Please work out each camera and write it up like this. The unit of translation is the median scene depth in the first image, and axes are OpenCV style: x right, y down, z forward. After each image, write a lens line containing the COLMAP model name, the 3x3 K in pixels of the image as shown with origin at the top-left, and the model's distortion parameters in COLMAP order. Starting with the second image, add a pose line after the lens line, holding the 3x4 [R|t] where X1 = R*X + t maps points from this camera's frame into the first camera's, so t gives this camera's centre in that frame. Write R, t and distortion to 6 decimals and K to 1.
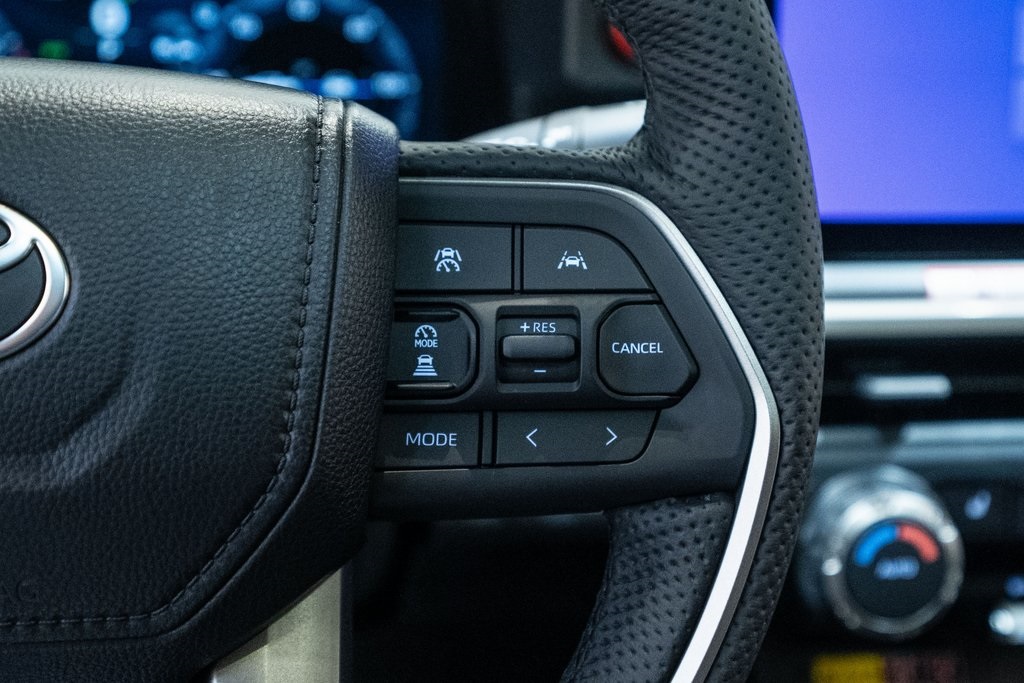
lens RADIAL K [[1444.2, 0, 508.9], [0, 1444.2, 341.7], [0, 0, 1]] dist [-0.018959, 0.000000]
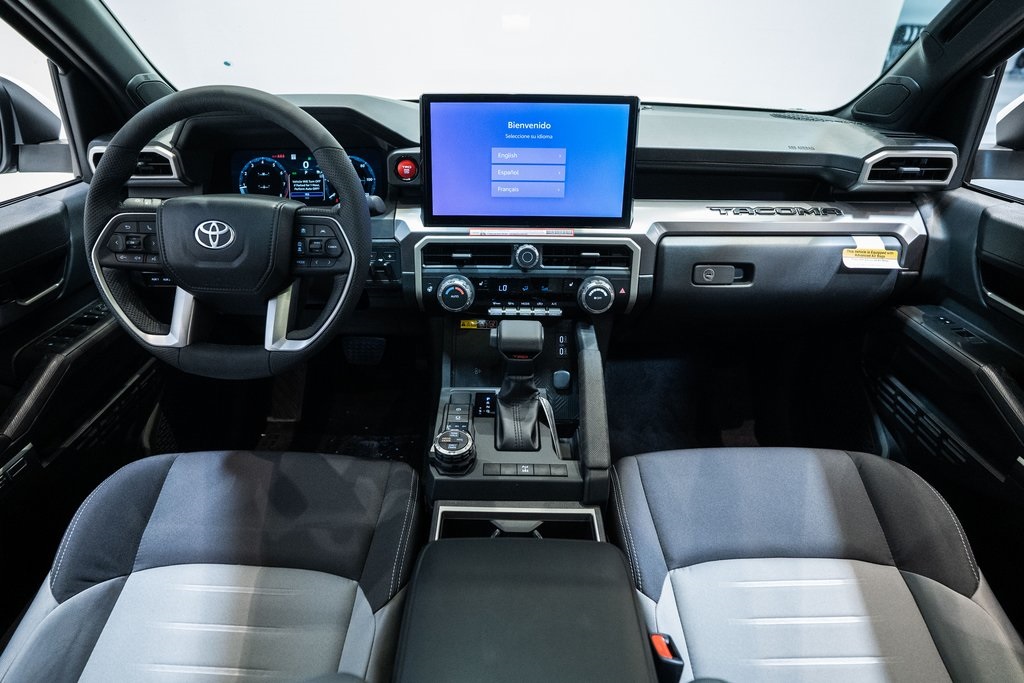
lens RADIAL K [[555.8, 0, 511.0], [0, 555.8, 337.1], [0, 0, 1]] dist [-0.059002, 0.024021]
pose [[0.983350, 0.054895, -0.173235, 1.165961], [-0.022575, 0.982800, 0.183286, -0.060315], [0.180317, -0.176324, 0.967675, -1.034065]]
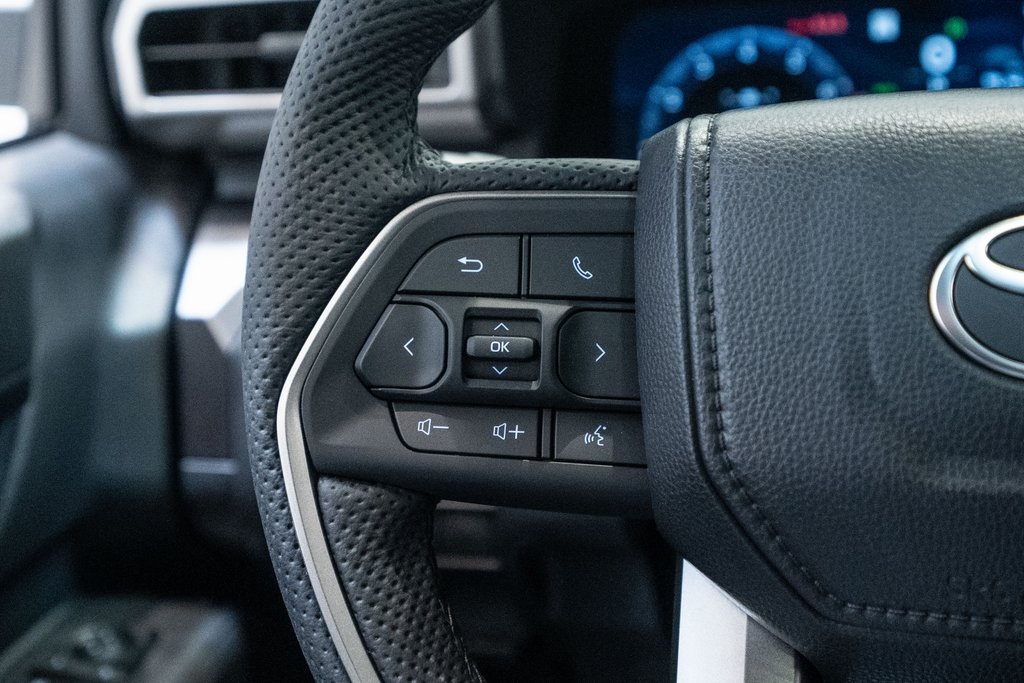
lens RADIAL K [[1444.2, 0, 515.5], [0, 1444.2, 349.7], [0, 0, 1]] dist [-0.018959, 0.000000]
pose [[0.933260, 0.014213, -0.358922, -0.340396], [-0.023037, 0.999528, -0.020321, 0.023388], [0.358463, 0.027233, 0.933147, -0.112800]]
